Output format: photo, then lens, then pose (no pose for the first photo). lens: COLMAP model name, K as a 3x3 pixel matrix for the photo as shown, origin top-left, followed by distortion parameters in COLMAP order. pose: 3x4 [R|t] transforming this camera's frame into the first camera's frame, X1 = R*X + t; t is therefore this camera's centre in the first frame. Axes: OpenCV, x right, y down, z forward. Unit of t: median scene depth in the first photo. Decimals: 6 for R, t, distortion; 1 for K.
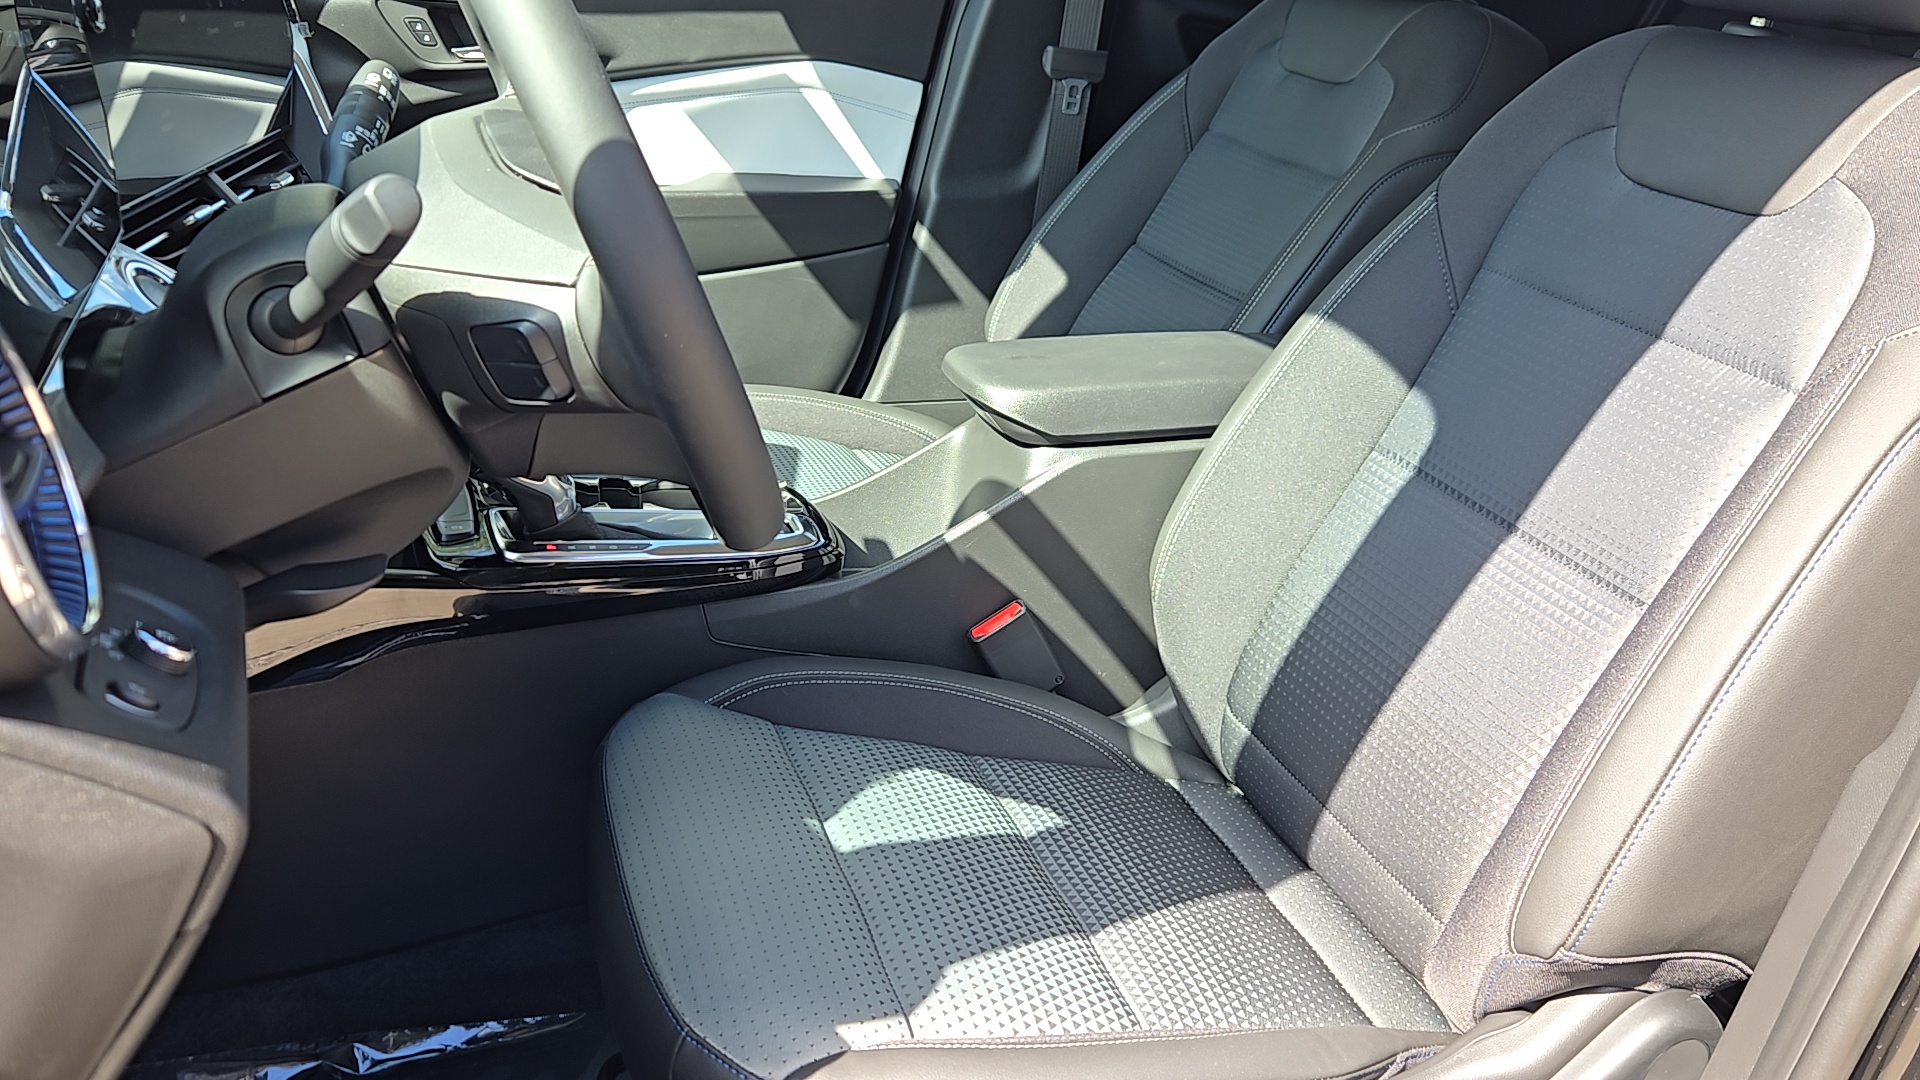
lens RADIAL K [[1605.5, 0, 949.5], [0, 1605.5, 540.5], [0, 0, 1]] dist [0.008439, -0.007448]
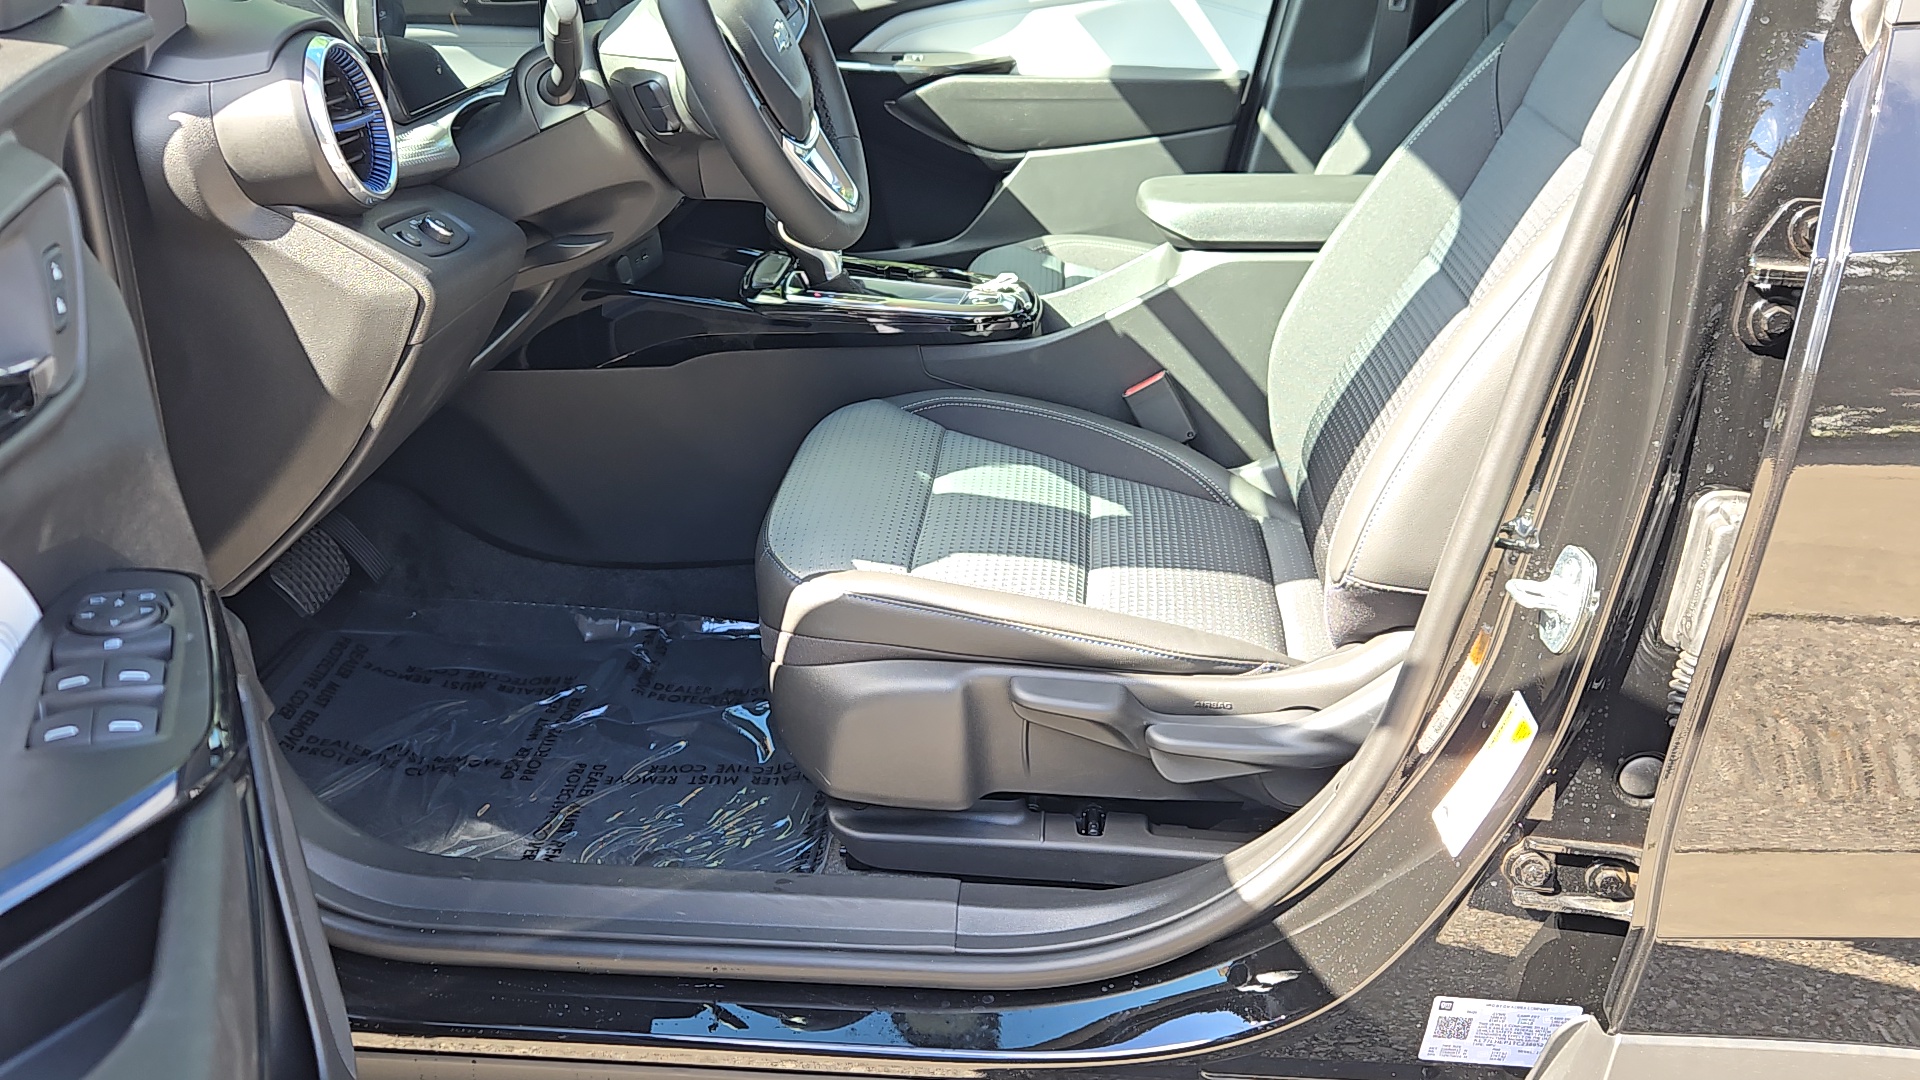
lens RADIAL K [[1605.5, 0, 948.7], [0, 1605.5, 547.5], [0, 0, 1]] dist [0.008439, -0.007448]
pose [[0.913922, 0.108706, -0.391062, 0.439927], [-0.097364, 0.994053, 0.048783, 0.143992], [0.394039, -0.006509, 0.919071, -0.284803]]
